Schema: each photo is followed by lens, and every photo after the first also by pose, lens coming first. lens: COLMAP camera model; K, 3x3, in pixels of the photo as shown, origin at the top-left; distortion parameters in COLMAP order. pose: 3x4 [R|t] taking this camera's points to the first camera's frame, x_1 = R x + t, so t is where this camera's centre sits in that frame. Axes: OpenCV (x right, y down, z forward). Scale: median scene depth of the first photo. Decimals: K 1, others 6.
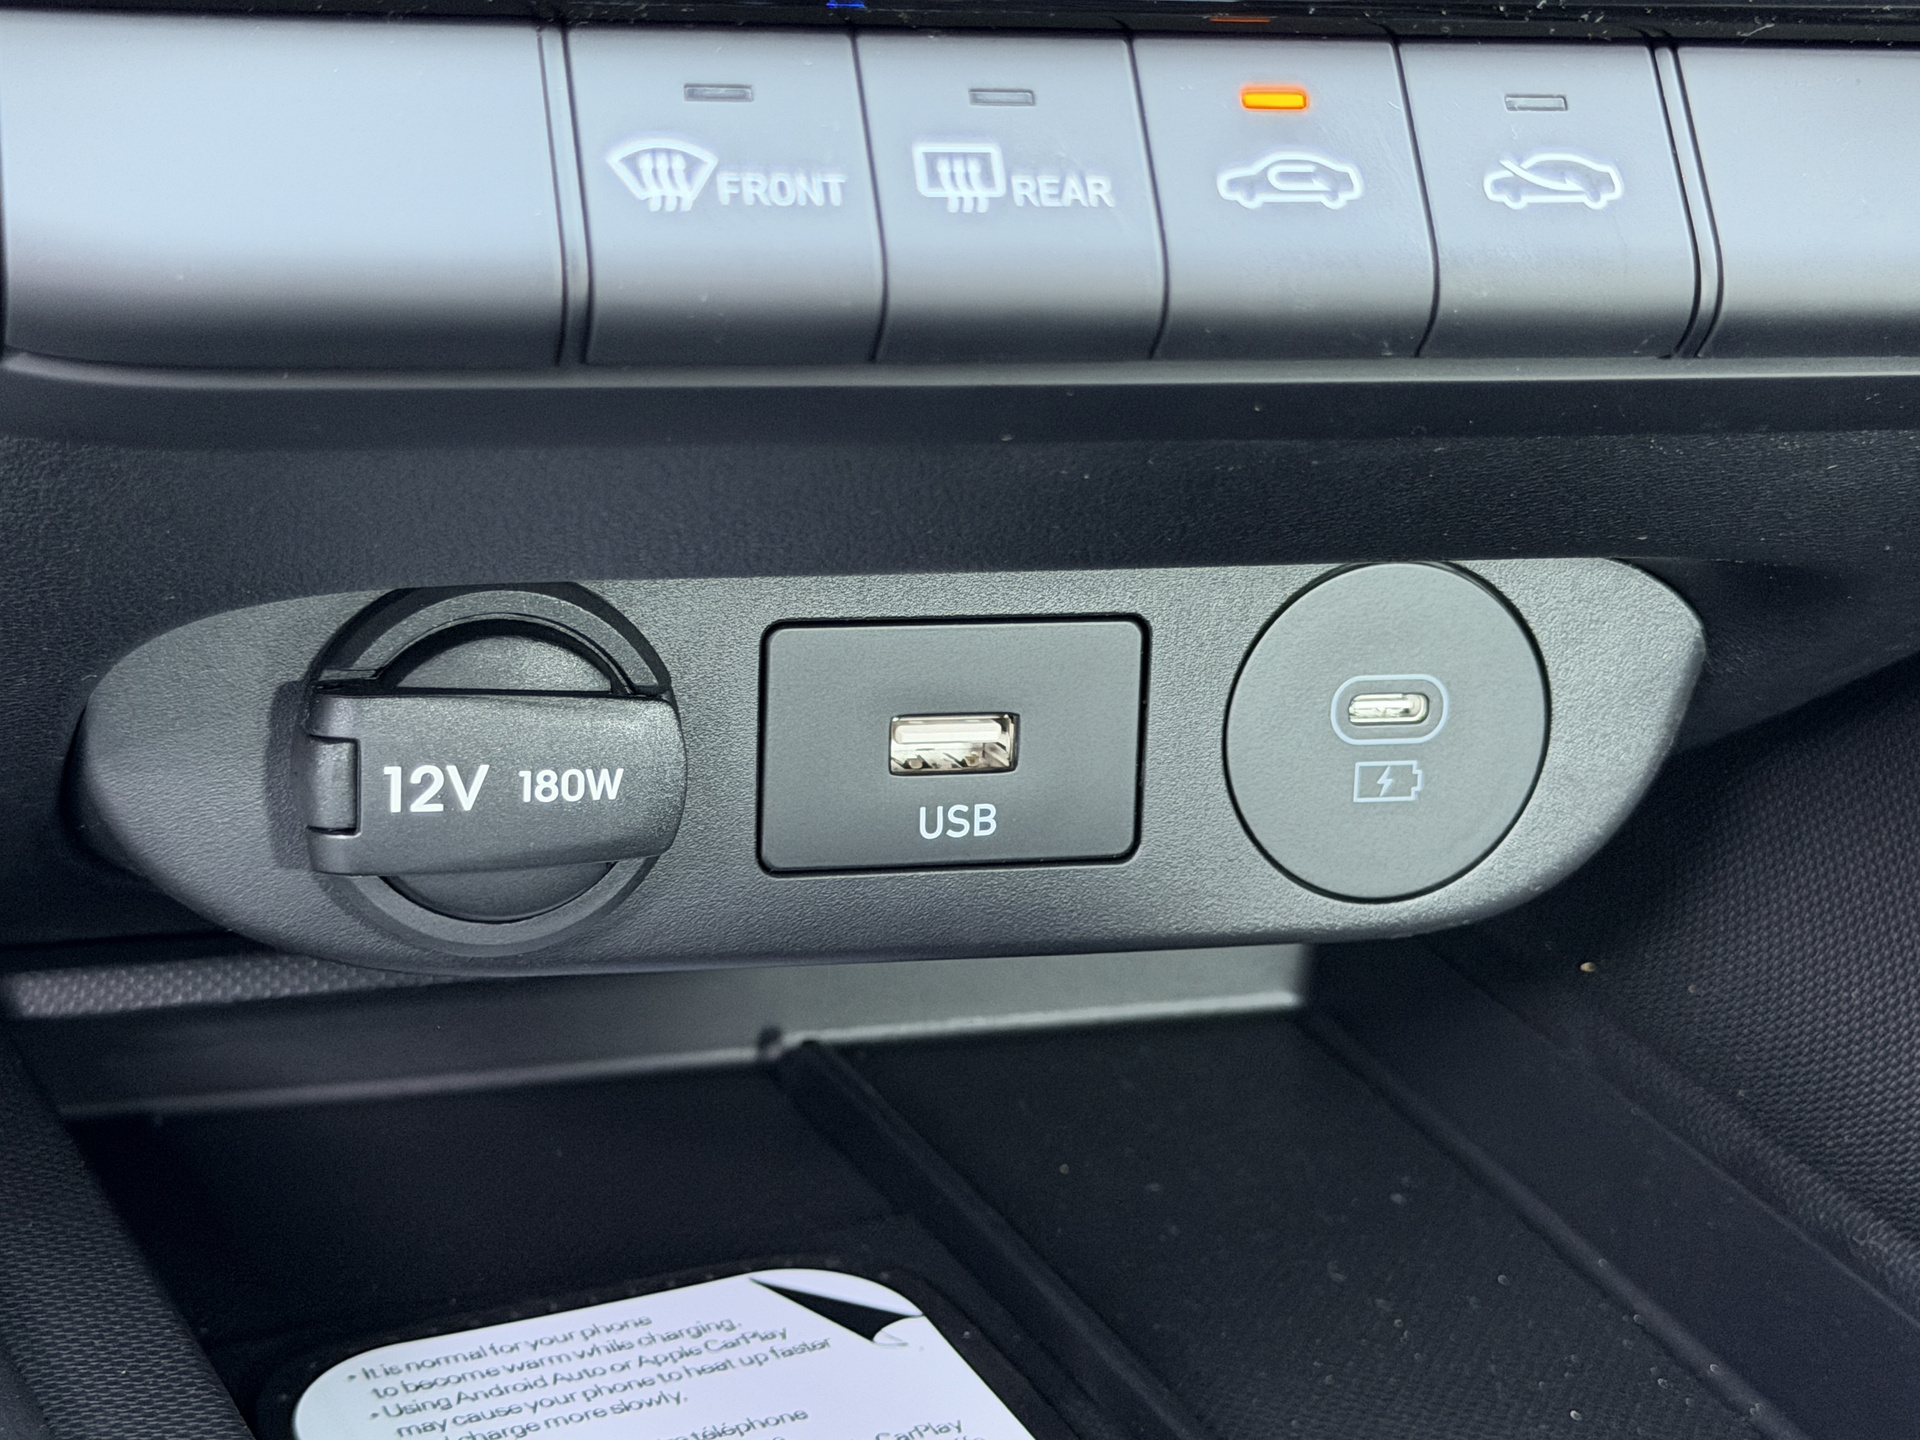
lens RADIAL K [[3627.9, 0, 972.3], [0, 3627.9, 706.0], [0, 0, 1]] dist [0.141144, 0.000000]
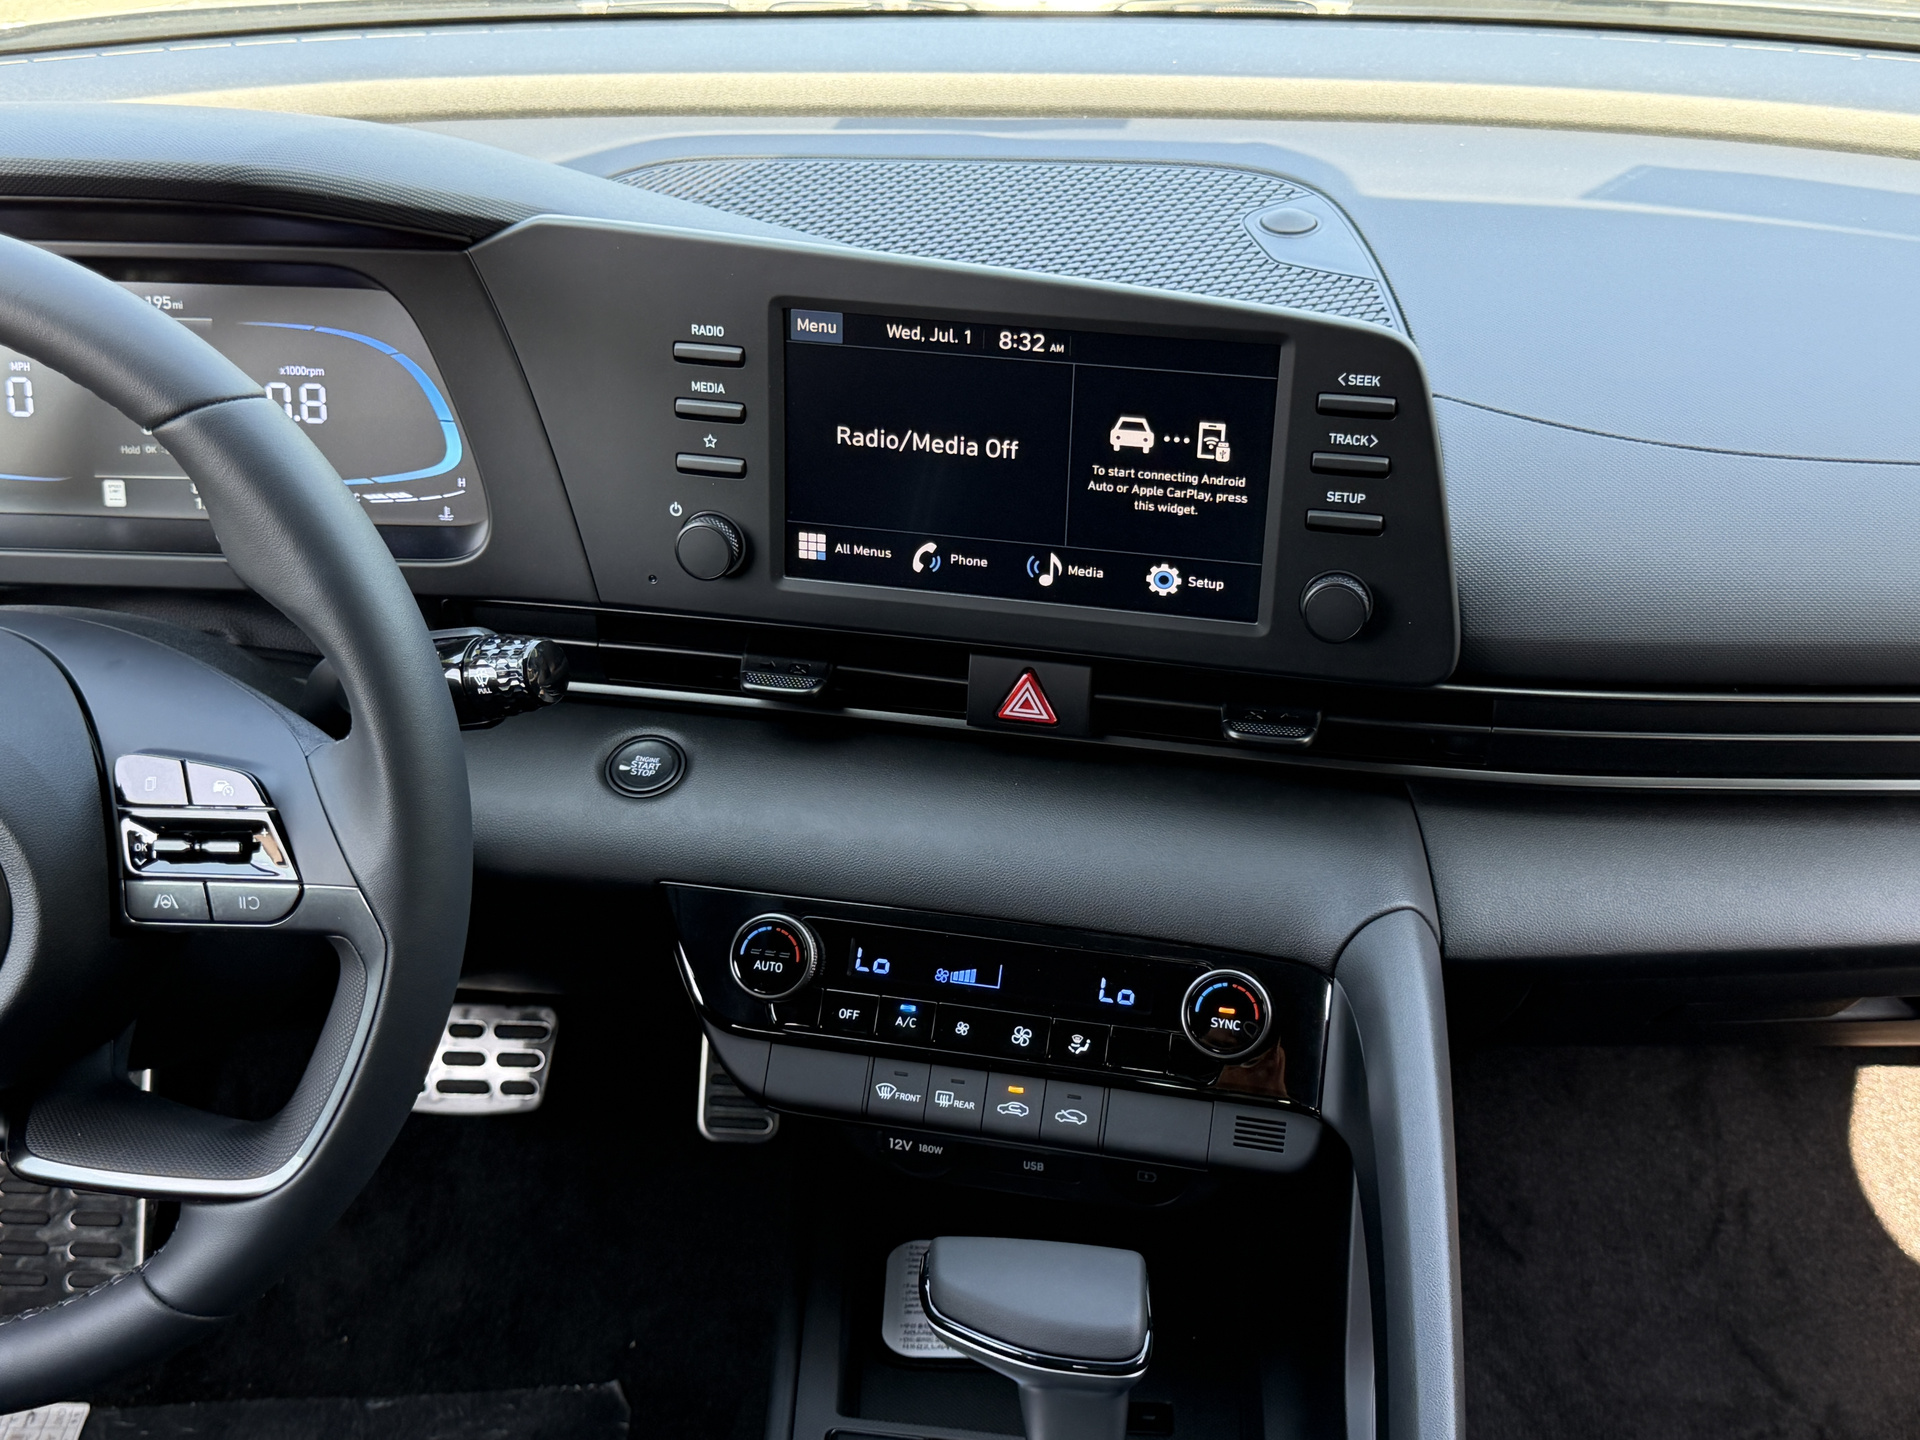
lens RADIAL K [[2301.4, 0, 960.8], [0, 2301.4, 753.2], [0, 0, 1]] dist [0.091453, 0.000000]
pose [[0.884918, 0.170826, -0.433287, 1.059458], [-0.111797, 0.981018, 0.158444, -0.903076], [0.452129, -0.091770, 0.887219, -1.425818]]
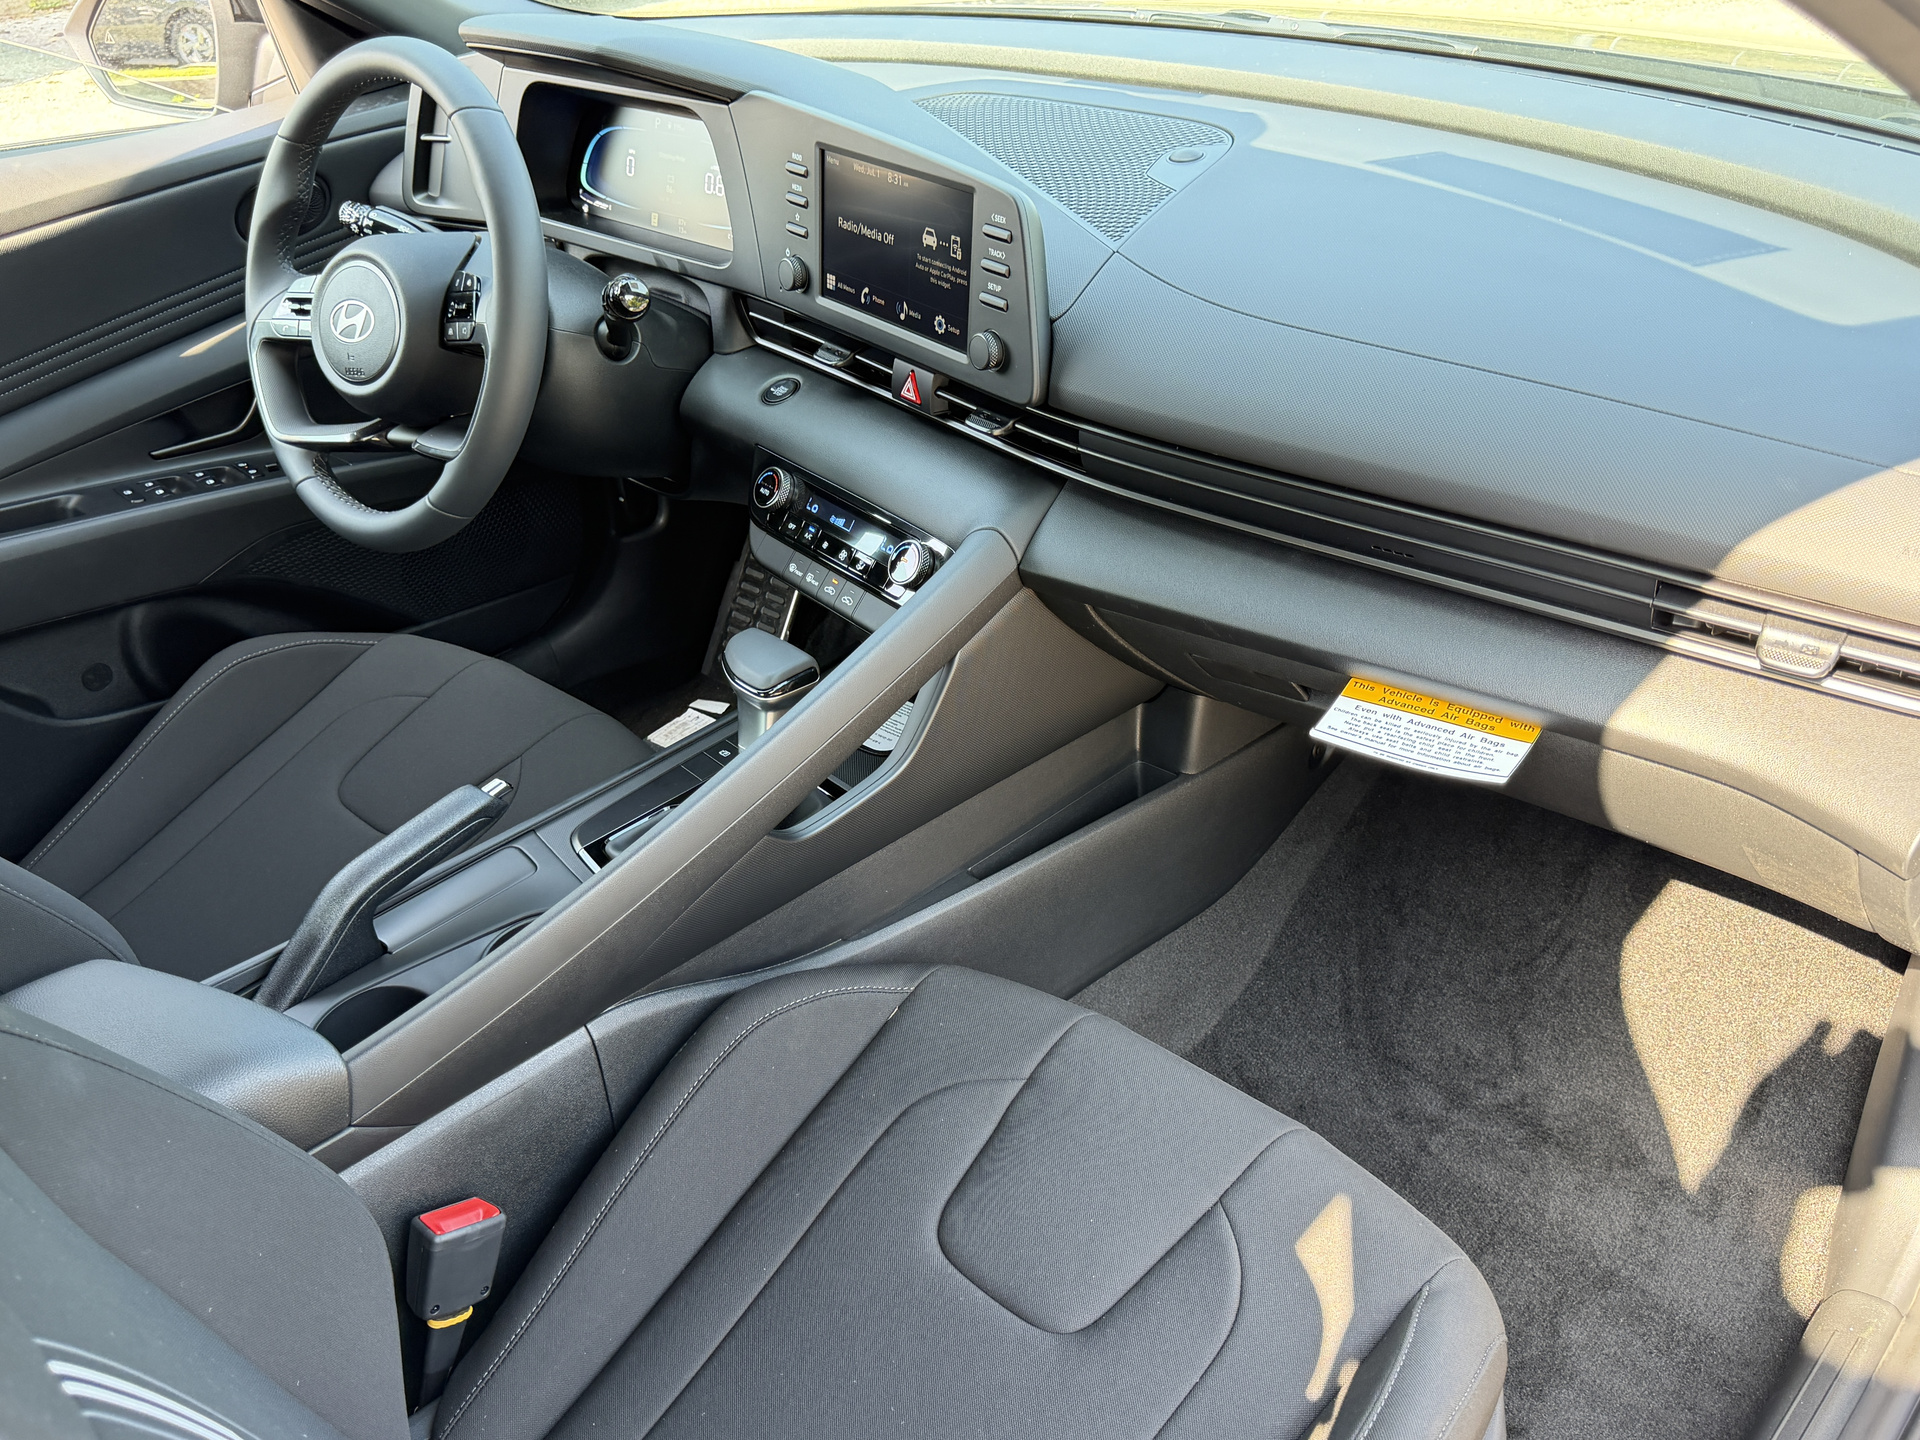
lens RADIAL K [[1690.6, 0, 964.2], [0, 1690.6, 729.8], [0, 0, 1]] dist [0.081450, -0.018393]
pose [[0.374068, 0.411970, -0.830875, 3.287719], [-0.256954, 0.906883, 0.333973, -1.124249], [0.891093, 0.088568, 0.445094, -0.491253]]
